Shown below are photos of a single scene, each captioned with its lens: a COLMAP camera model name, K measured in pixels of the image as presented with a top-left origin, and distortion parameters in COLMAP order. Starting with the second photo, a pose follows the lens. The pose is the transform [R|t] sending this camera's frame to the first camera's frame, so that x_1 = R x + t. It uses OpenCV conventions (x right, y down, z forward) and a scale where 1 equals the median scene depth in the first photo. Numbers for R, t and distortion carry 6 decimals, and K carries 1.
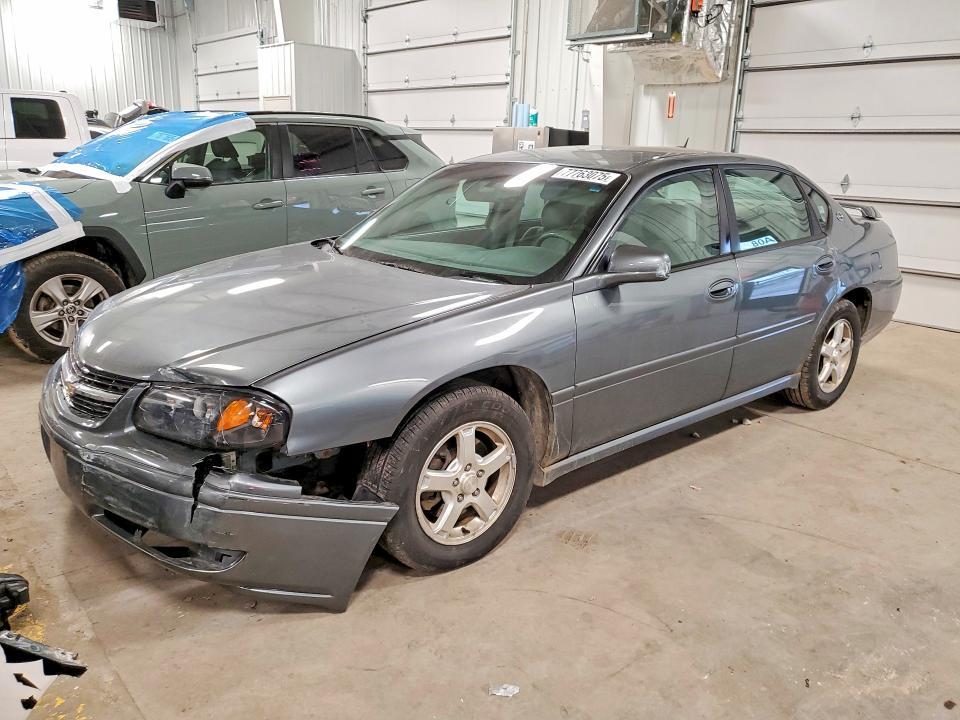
lens RADIAL K [[763.2, 0, 480.0], [0, 763.2, 360.0], [0, 0, 1]] dist [0.004511, 0.003991]
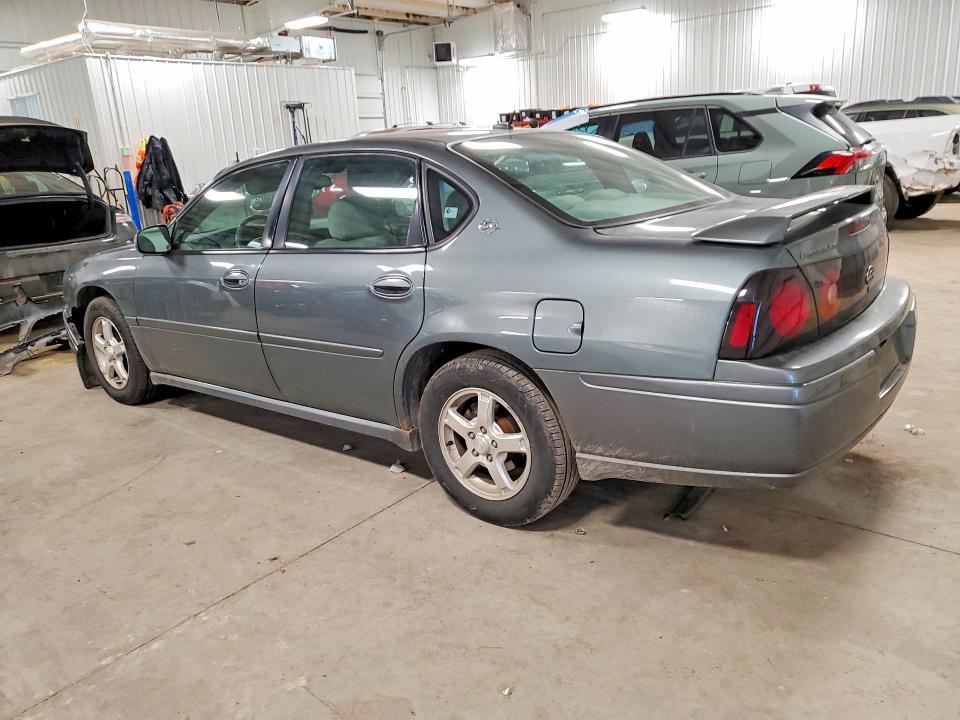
lens RADIAL K [[738.7, 0, 480.0], [0, 738.7, 360.0], [0, 0, 1]] dist [0.000072, 0.000181]
pose [[0.177837, 0.232009, -0.956319, 1.224536], [-0.199411, 0.960144, 0.195854, -0.226577], [0.963644, 0.155871, 0.217014, 1.012452]]
